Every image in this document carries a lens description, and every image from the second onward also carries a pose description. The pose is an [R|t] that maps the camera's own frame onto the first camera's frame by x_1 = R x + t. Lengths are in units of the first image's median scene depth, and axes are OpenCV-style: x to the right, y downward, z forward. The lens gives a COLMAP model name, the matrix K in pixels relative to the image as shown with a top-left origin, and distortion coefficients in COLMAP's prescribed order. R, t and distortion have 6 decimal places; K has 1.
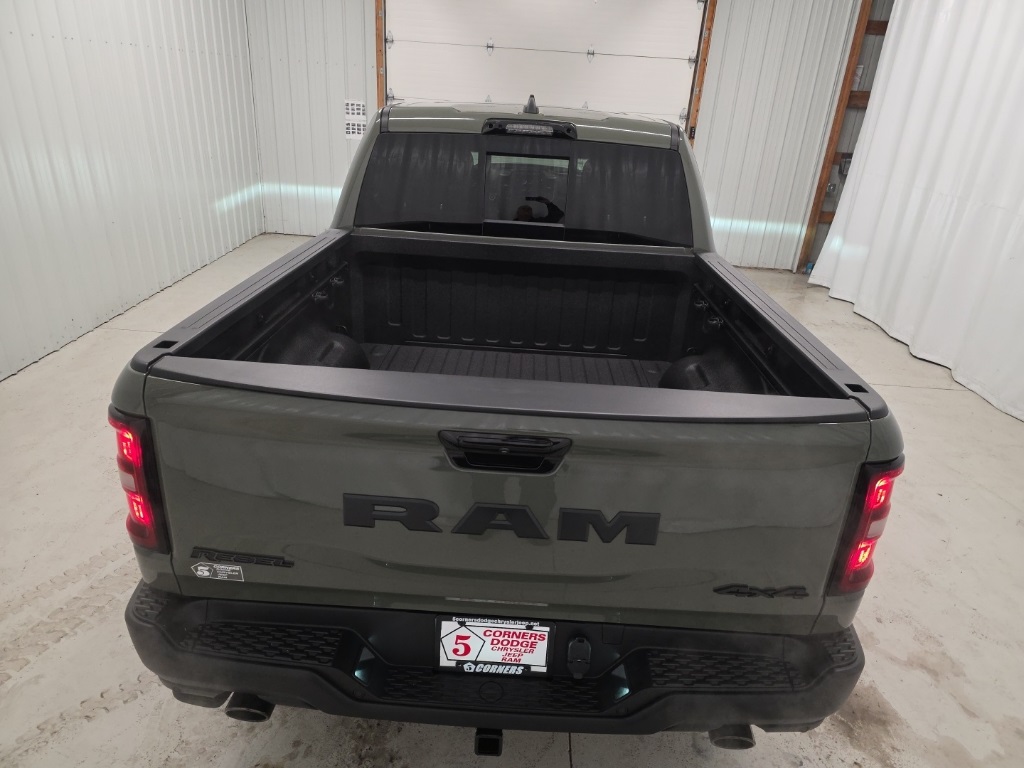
lens RADIAL K [[686.5, 0, 513.2], [0, 686.5, 386.3], [0, 0, 1]] dist [0.050731, -0.042542]
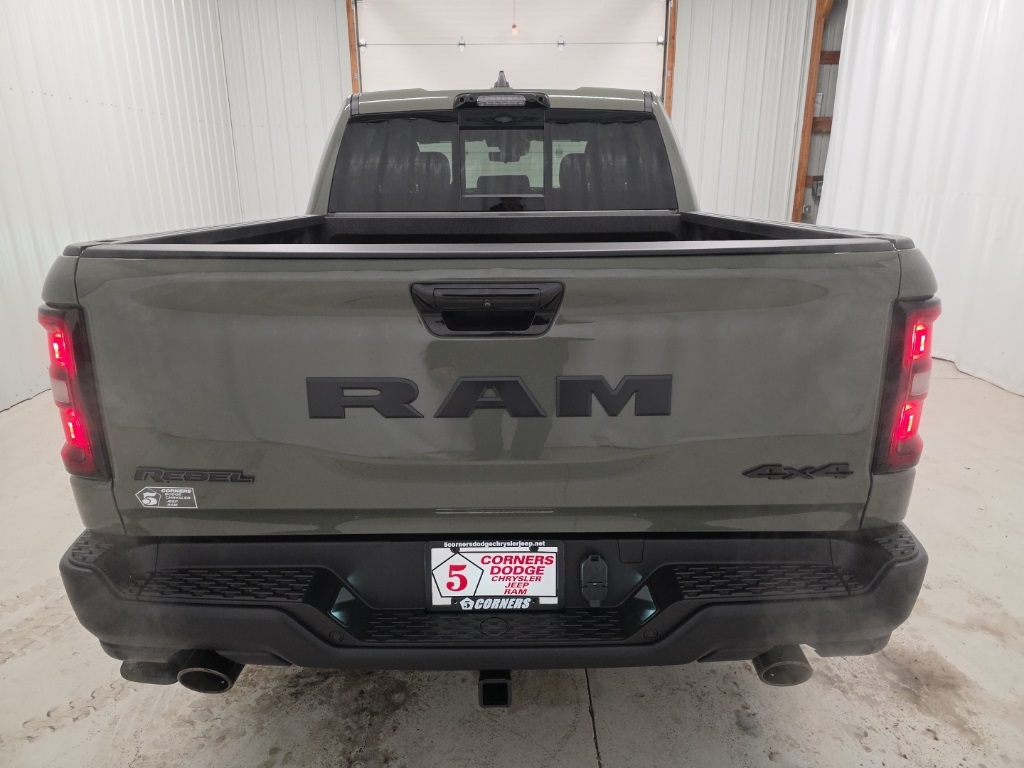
lens RADIAL K [[682.8, 0, 512.0], [0, 682.8, 384.0], [0, 0, 1]] dist [0.044902, -0.037526]
pose [[0.997518, -0.069793, 0.009301, 0.002785], [0.070409, 0.988007, -0.137423, 0.259525], [0.000402, 0.137737, 0.990469, 0.126811]]
